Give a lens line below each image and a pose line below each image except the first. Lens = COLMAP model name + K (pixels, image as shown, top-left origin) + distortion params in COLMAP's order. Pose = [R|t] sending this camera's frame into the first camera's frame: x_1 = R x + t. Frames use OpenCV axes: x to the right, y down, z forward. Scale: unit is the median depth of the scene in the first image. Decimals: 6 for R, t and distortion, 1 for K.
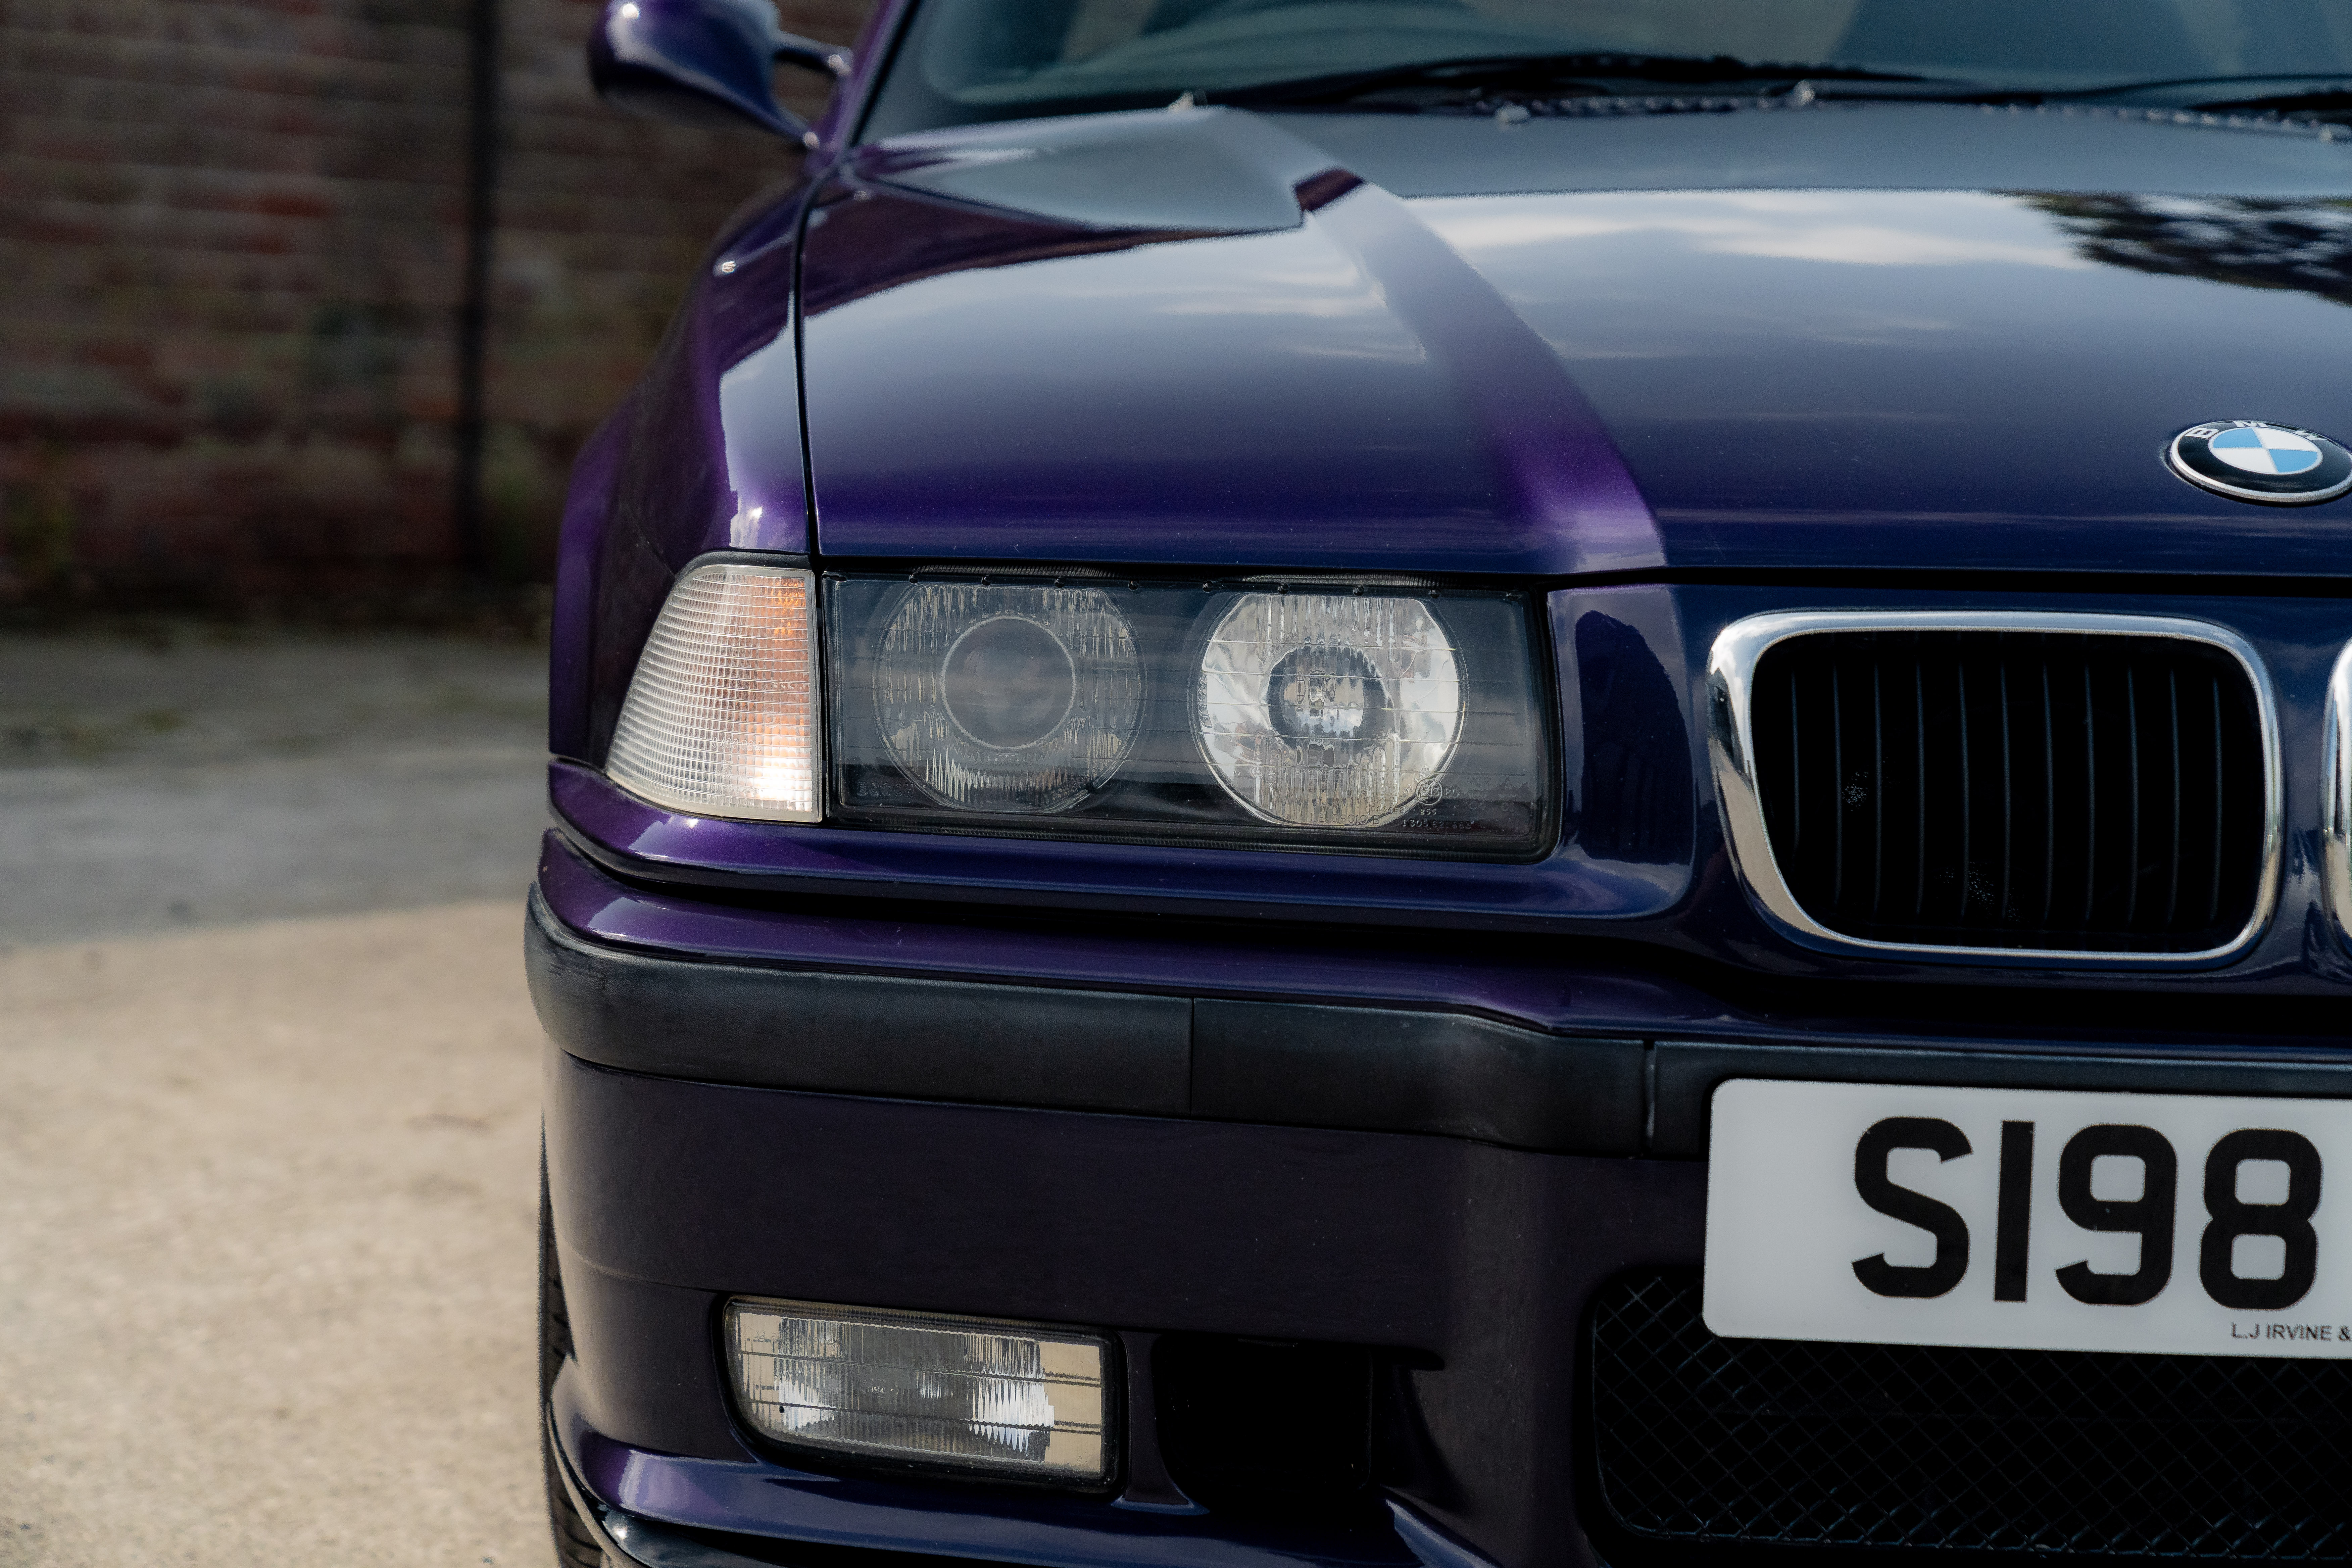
lens RADIAL K [[4581.4, 0, 1201.6], [0, 4581.4, 771.4], [0, 0, 1]] dist [0.074009, 0.000000]
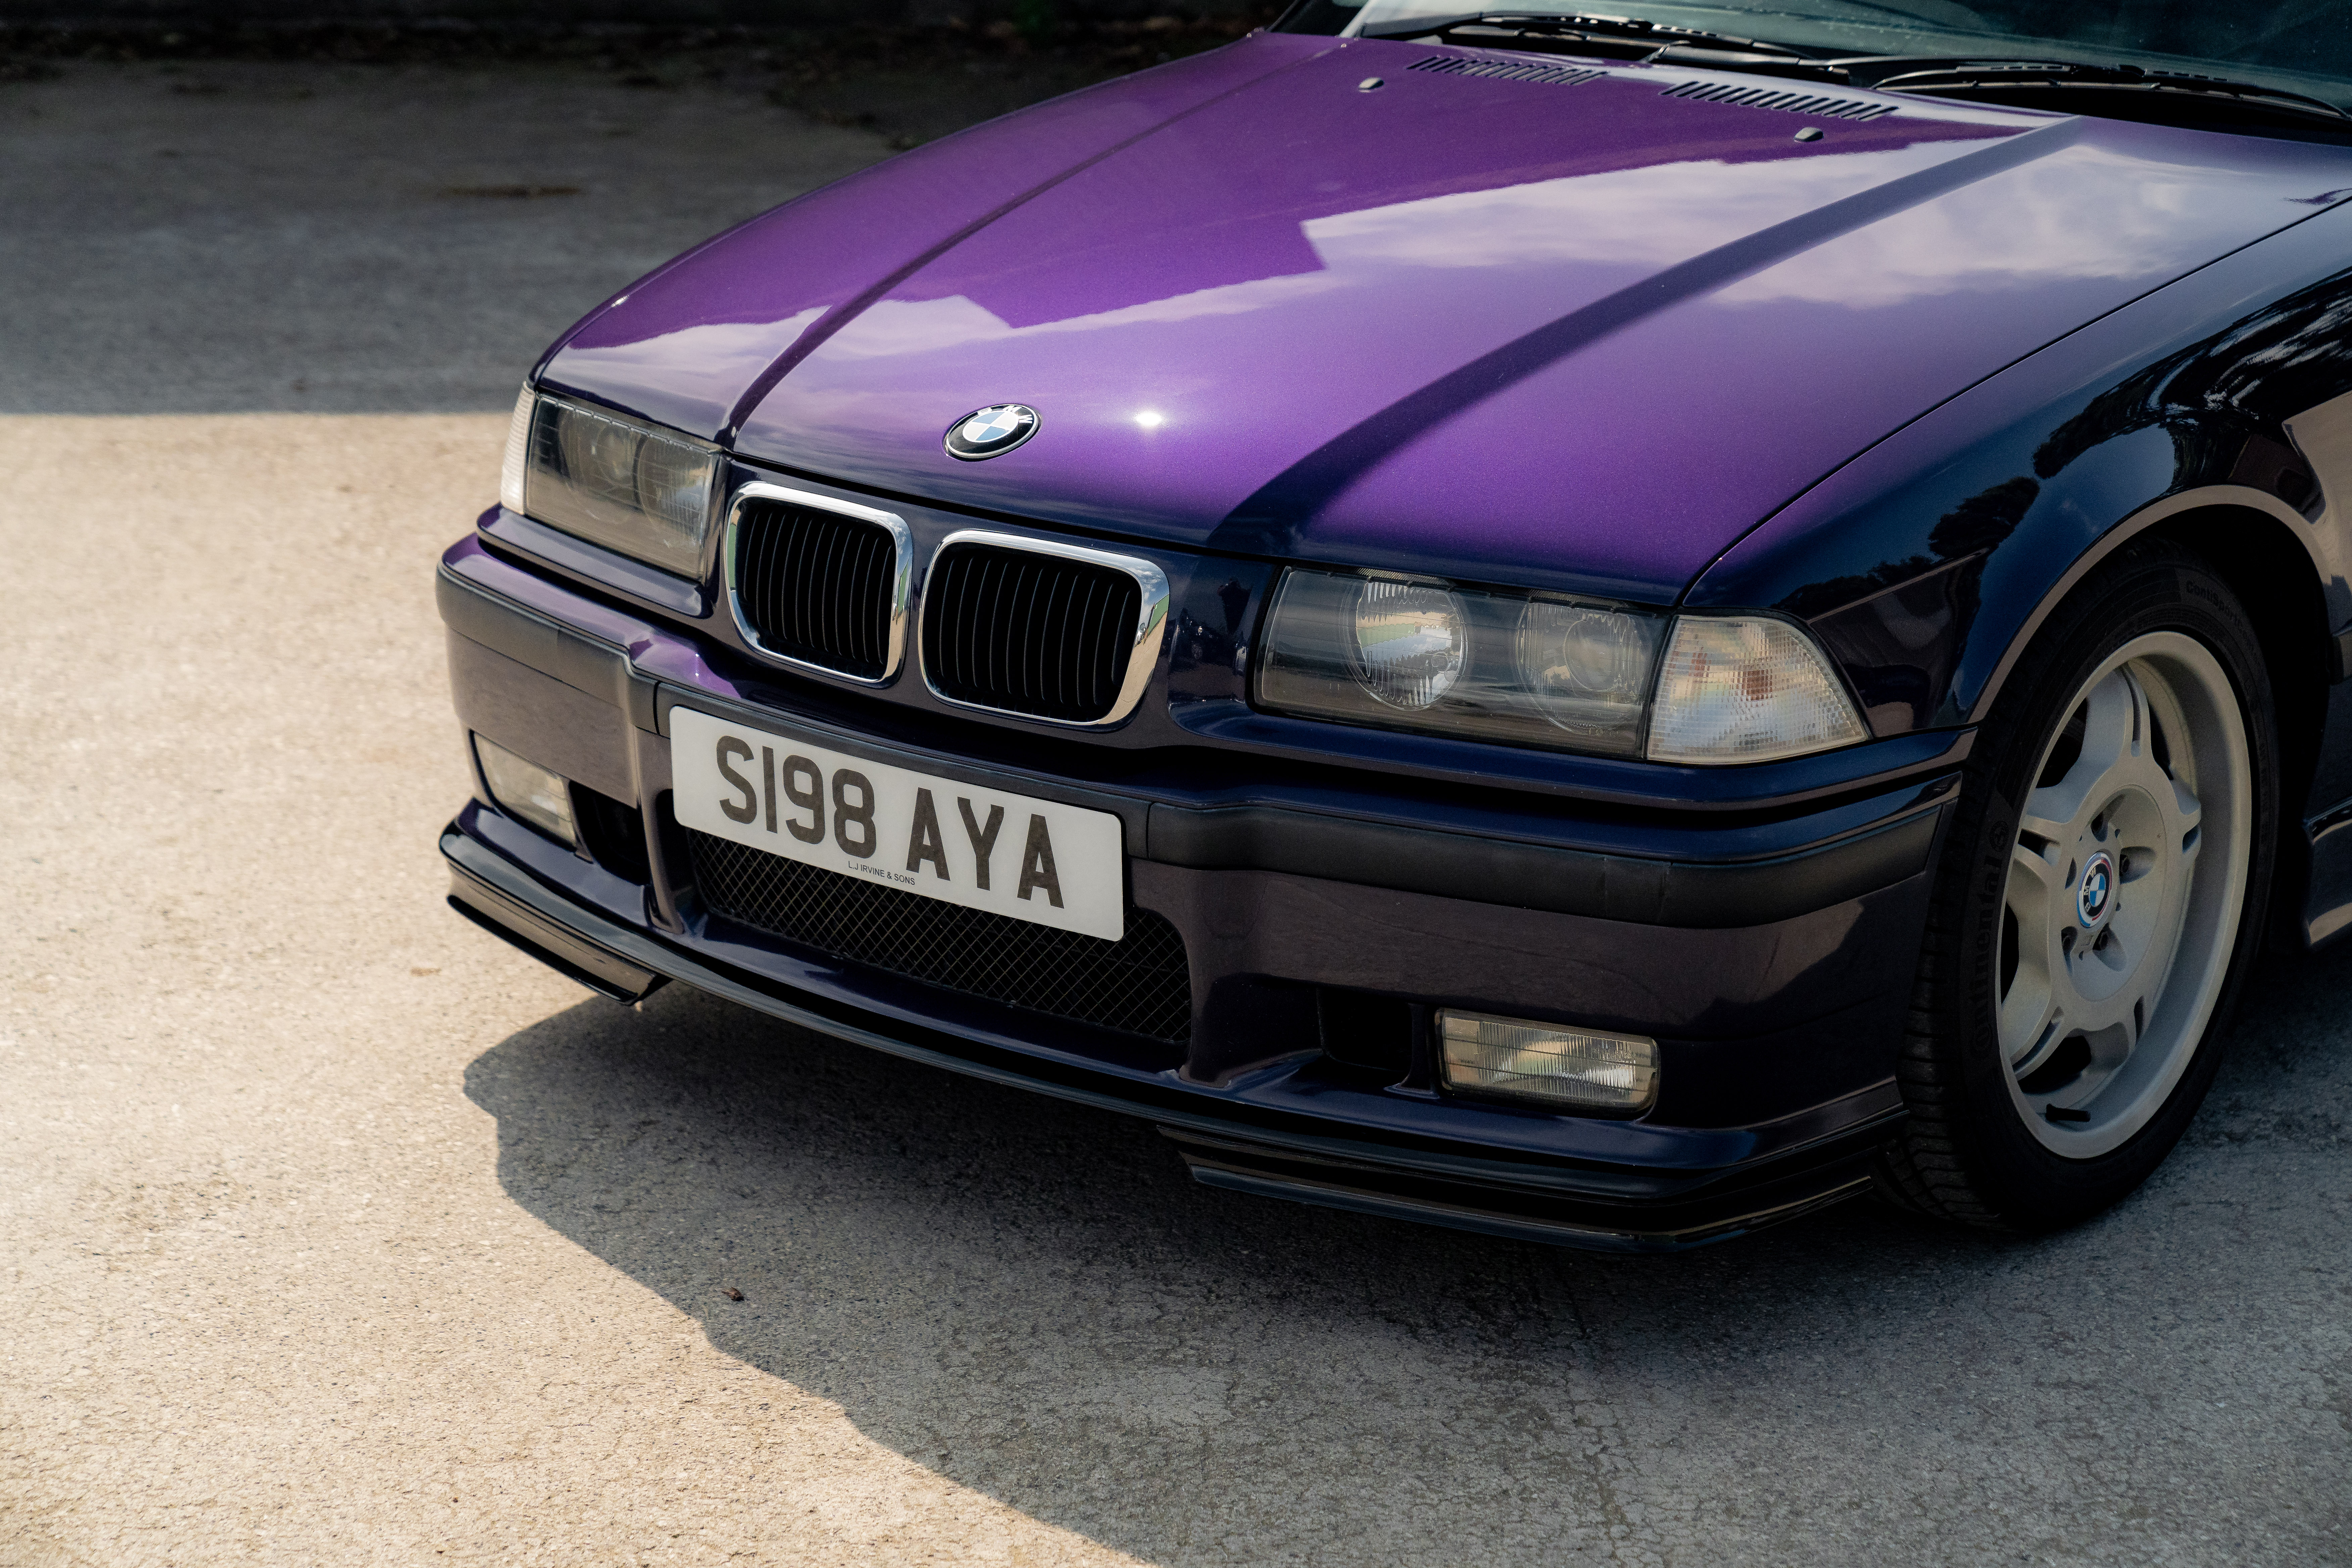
lens RADIAL K [[4581.4, 0, 1193.8], [0, 4581.4, 767.8], [0, 0, 1]] dist [0.074009, 0.000000]
pose [[0.764782, 0.165226, -0.622743, 1.485570], [-0.055733, 0.979901, 0.191542, -0.295987], [0.641874, -0.111780, 0.758619, -0.410120]]
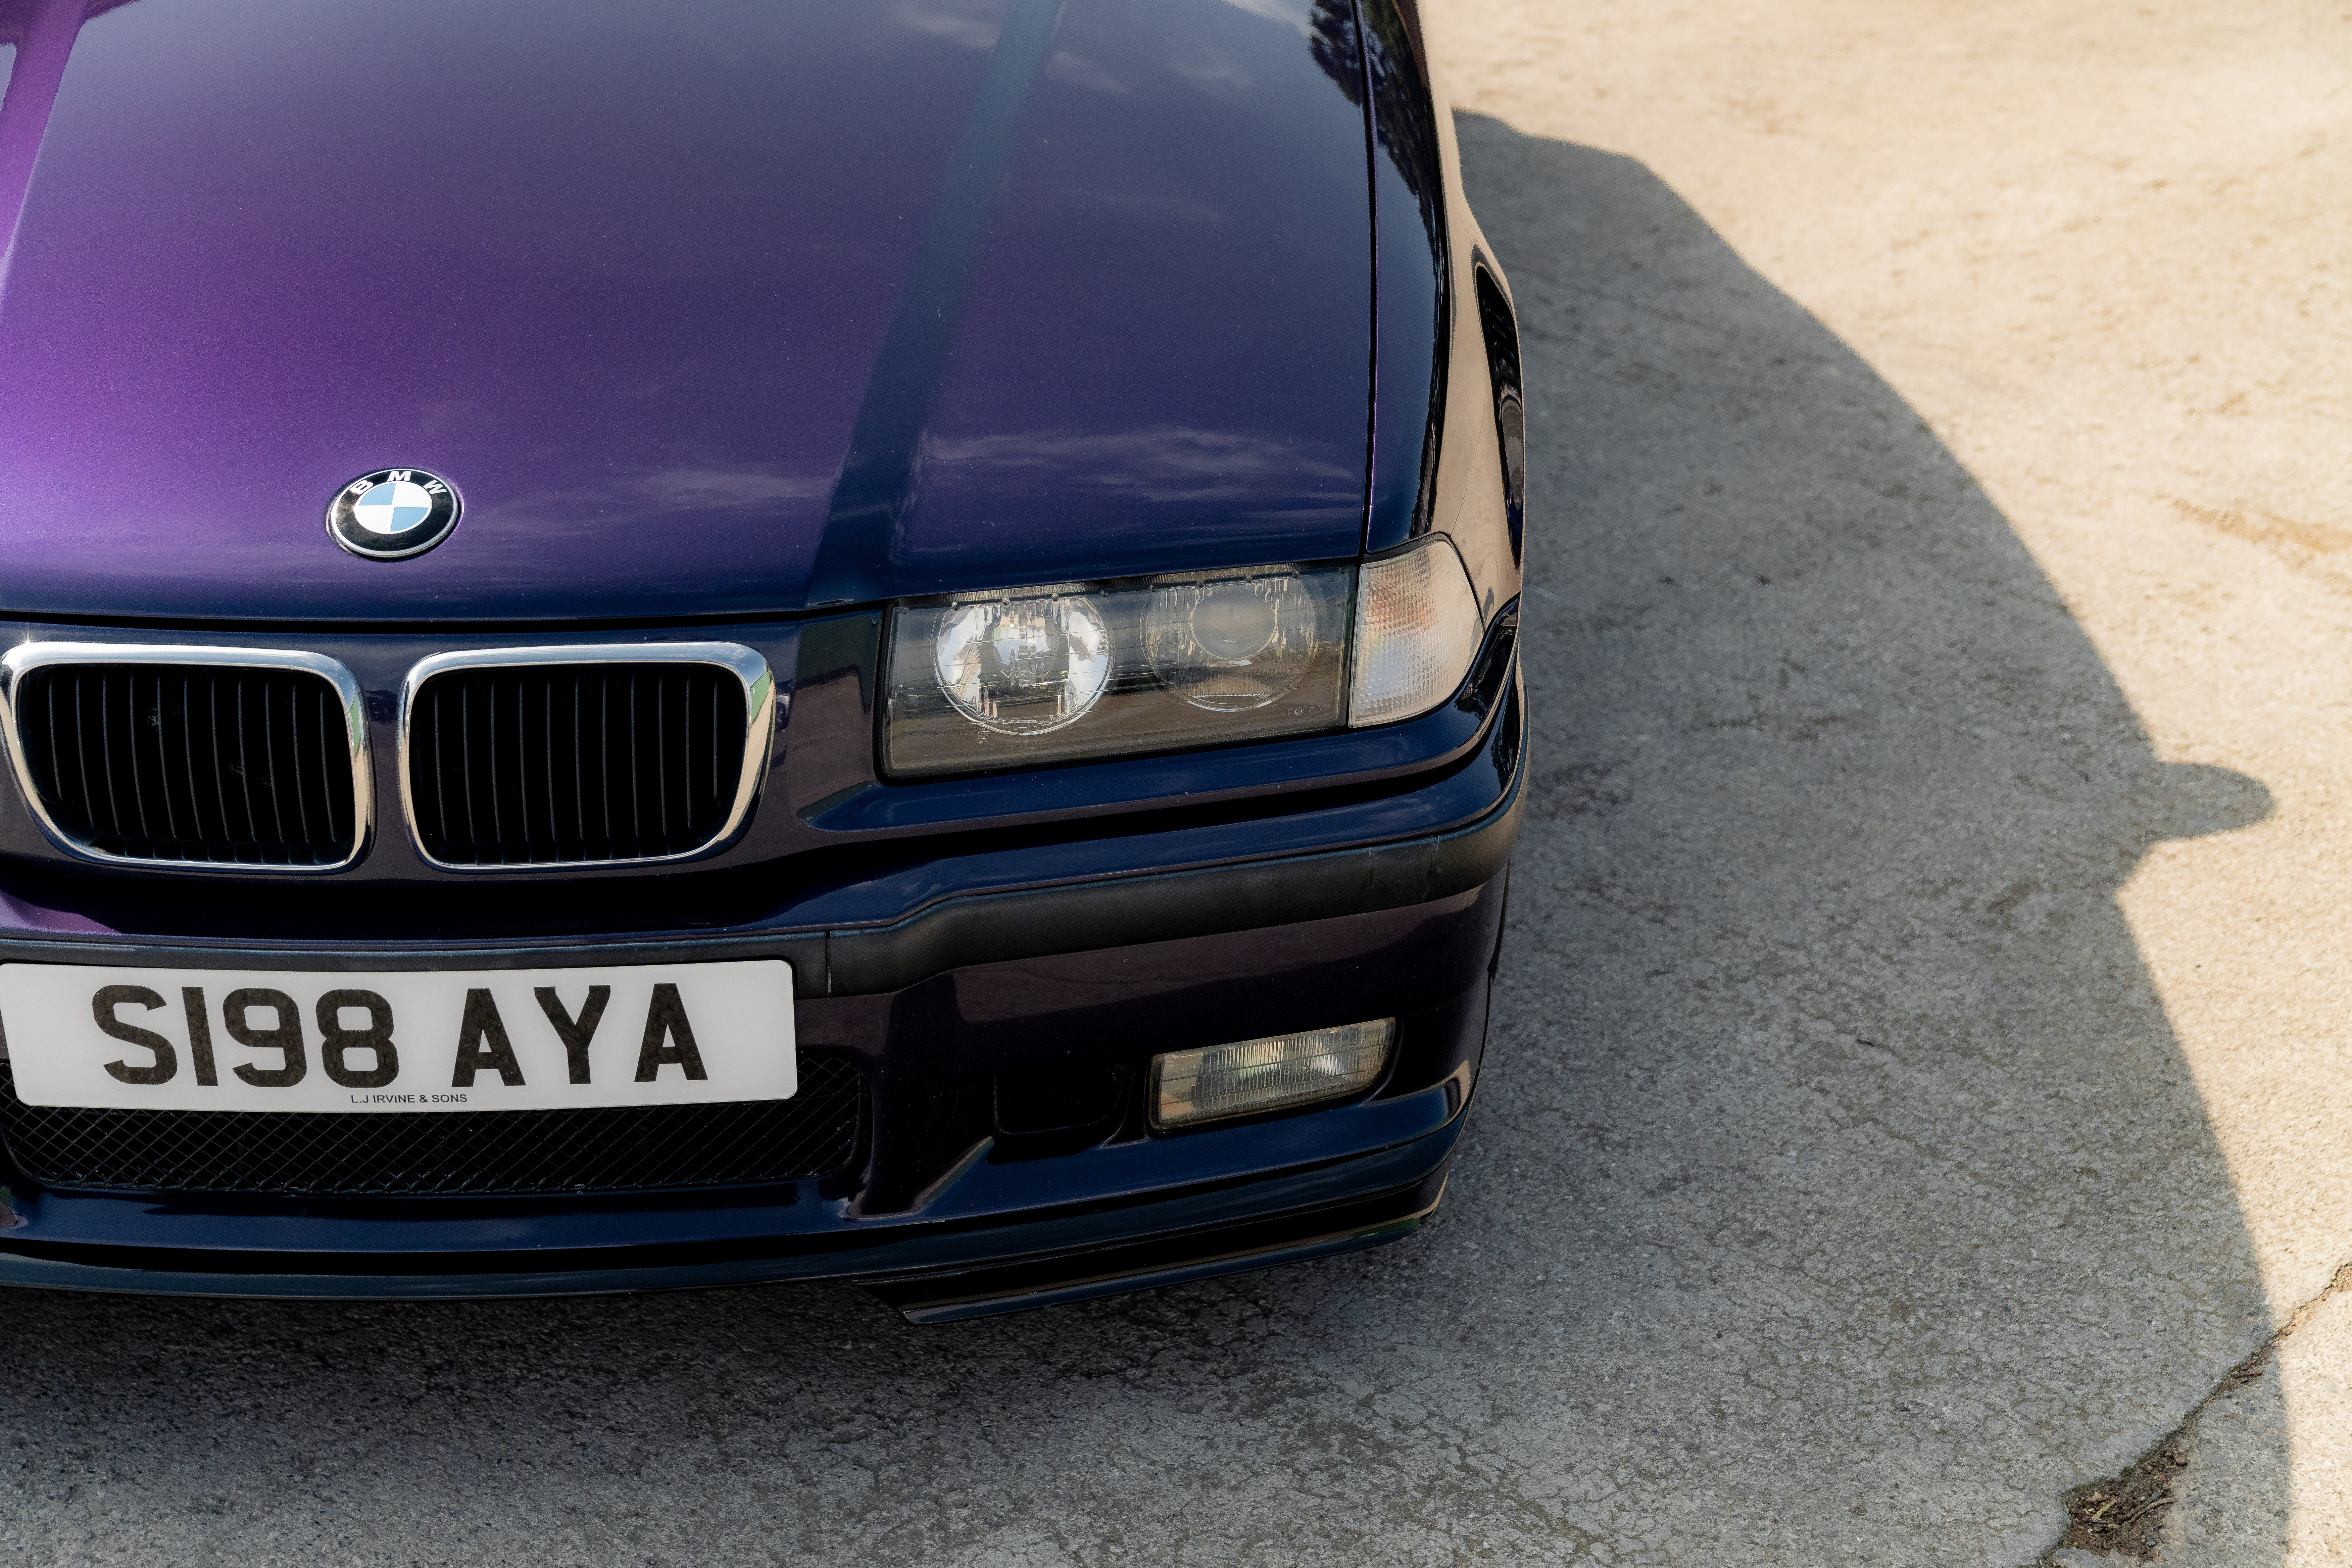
lens RADIAL K [[3125.5, 0, 1171.5], [0, 3125.5, 772.5], [0, 0, 1]] dist [0.079289, 0.000000]
pose [[0.999910, -0.013379, -0.000459, 0.471609], [0.012697, 0.937016, 0.349056, -0.333107], [-0.004240, -0.349030, 0.937102, 0.019336]]
